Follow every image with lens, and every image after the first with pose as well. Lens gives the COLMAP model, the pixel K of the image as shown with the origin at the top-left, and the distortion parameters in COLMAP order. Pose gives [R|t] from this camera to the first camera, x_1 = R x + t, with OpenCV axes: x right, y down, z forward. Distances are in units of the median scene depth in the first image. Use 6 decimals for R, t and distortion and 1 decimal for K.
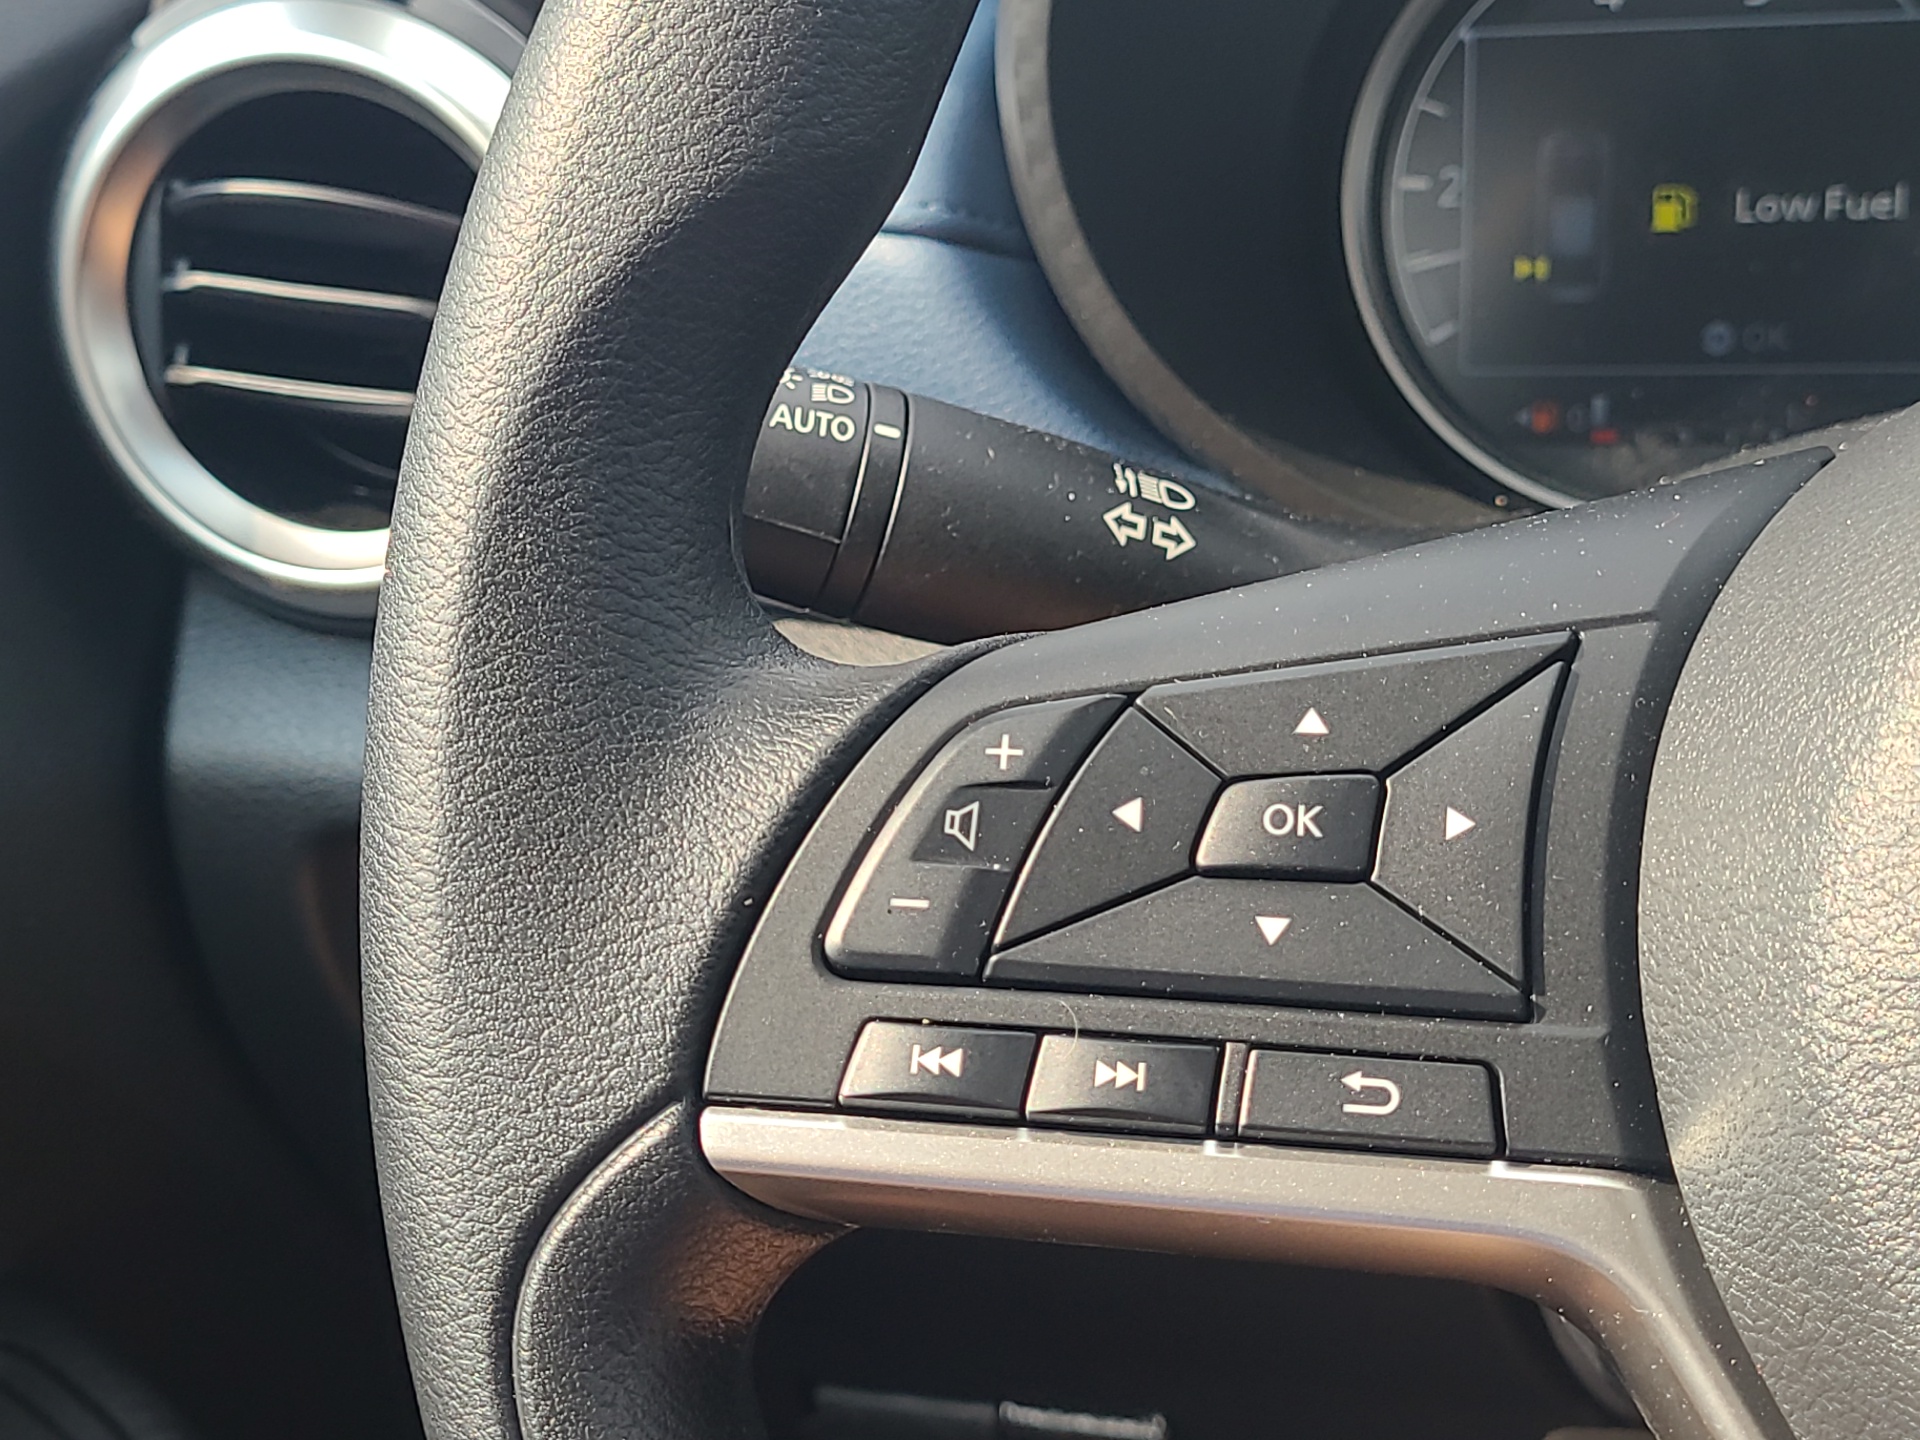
lens RADIAL K [[3339.6, 0, 960.0], [0, 3339.6, 720.0], [0, 0, 1]] dist [0.017410, 0.098822]
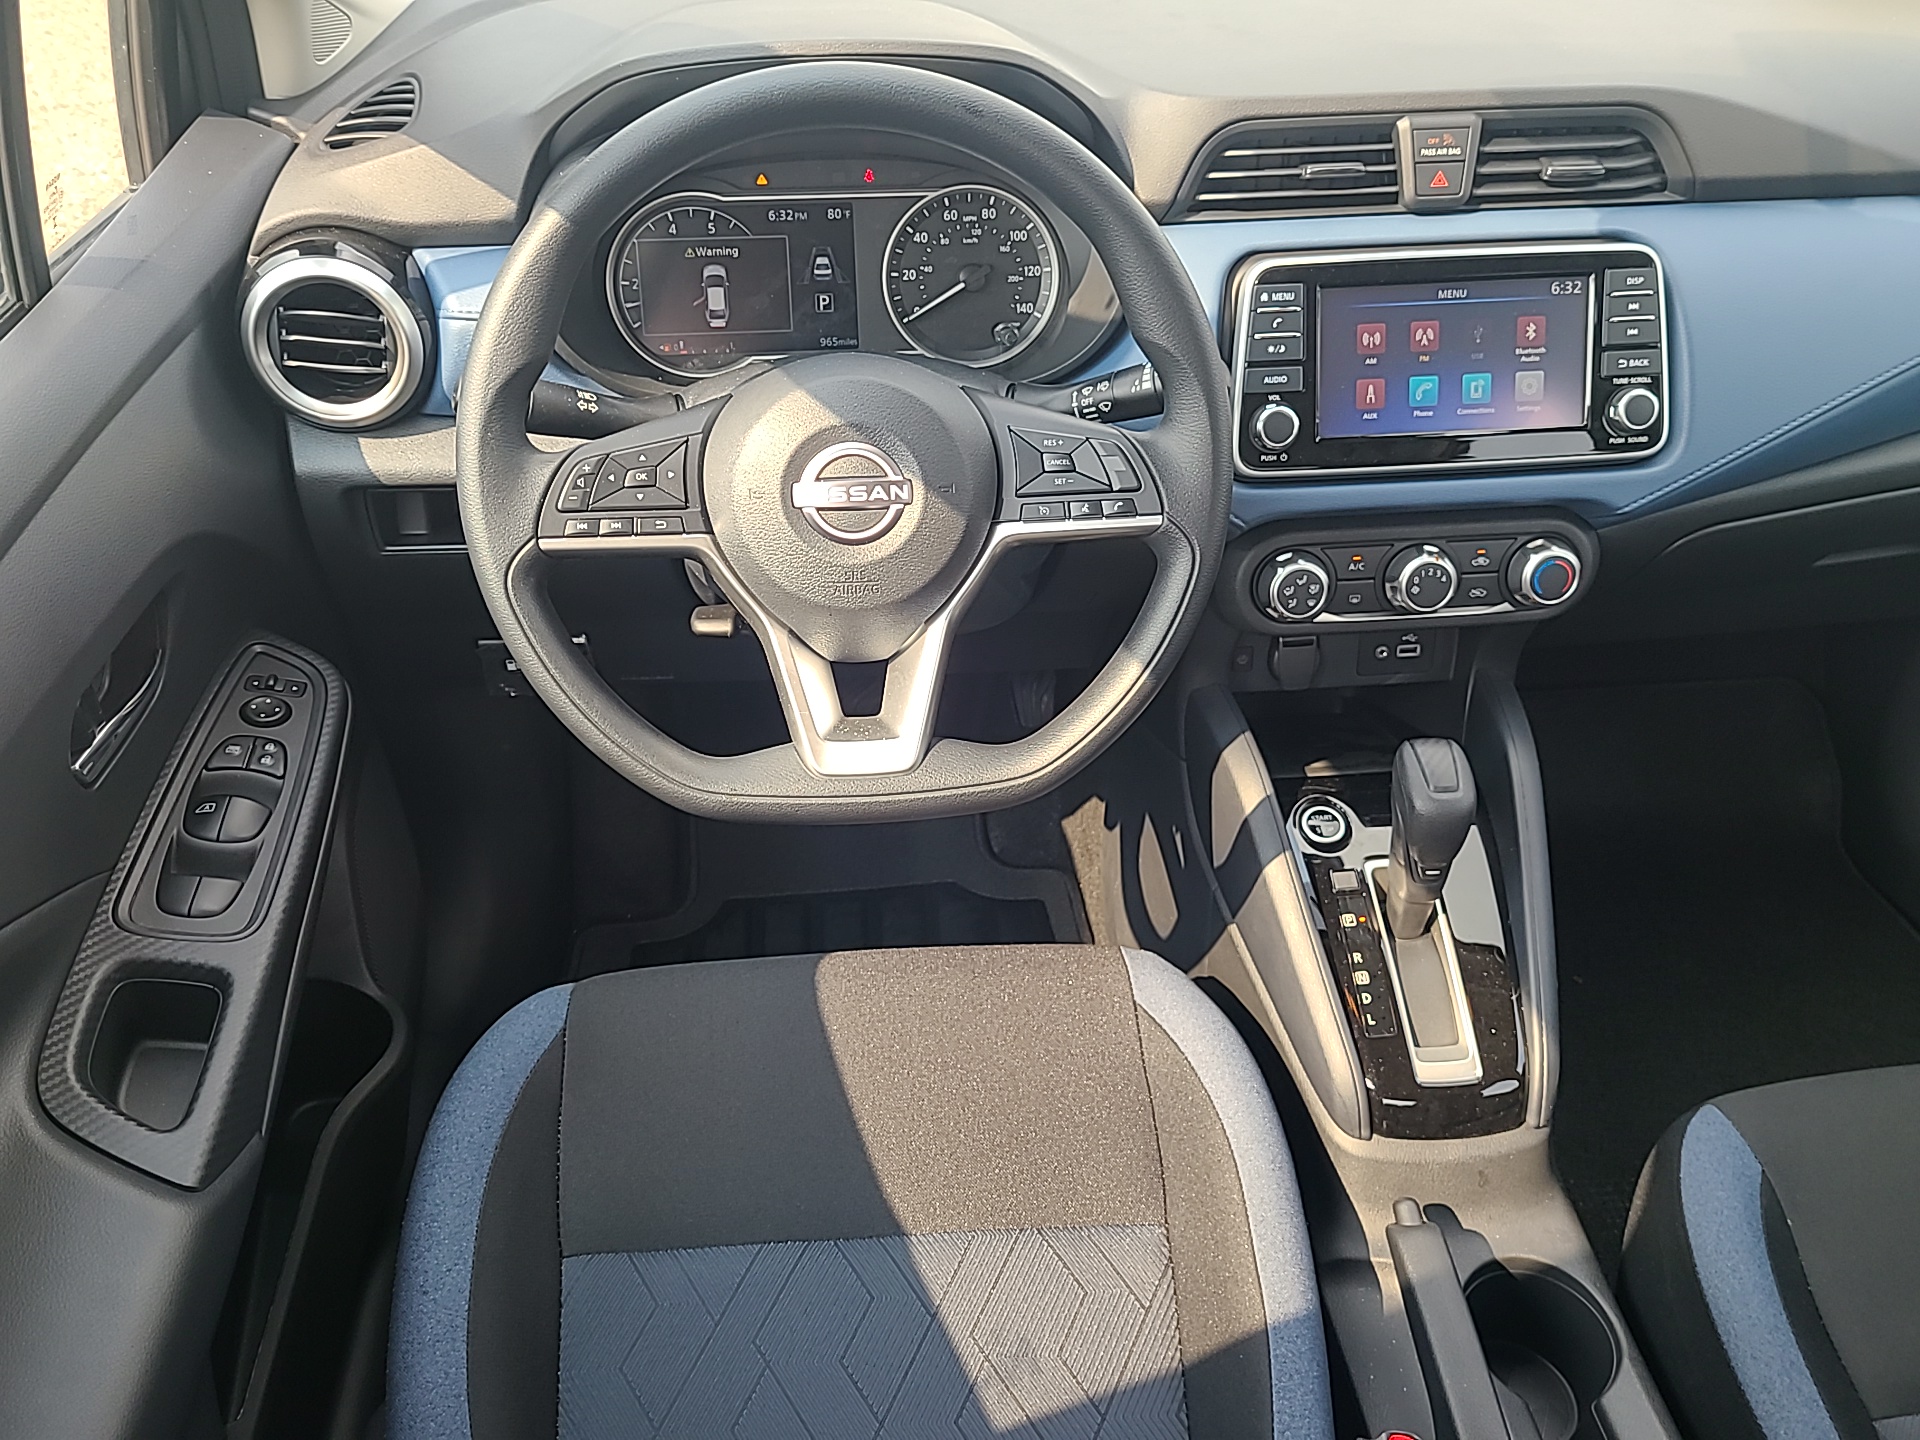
lens RADIAL K [[1666.5, 0, 960.0], [0, 1666.5, 720.0], [0, 0, 1]] dist [0.043698, 0.010399]
pose [[0.935039, -0.137057, 0.326983, -0.363695], [0.062512, 0.971542, 0.228471, -0.175788], [-0.348991, -0.193189, 0.916997, -1.781272]]
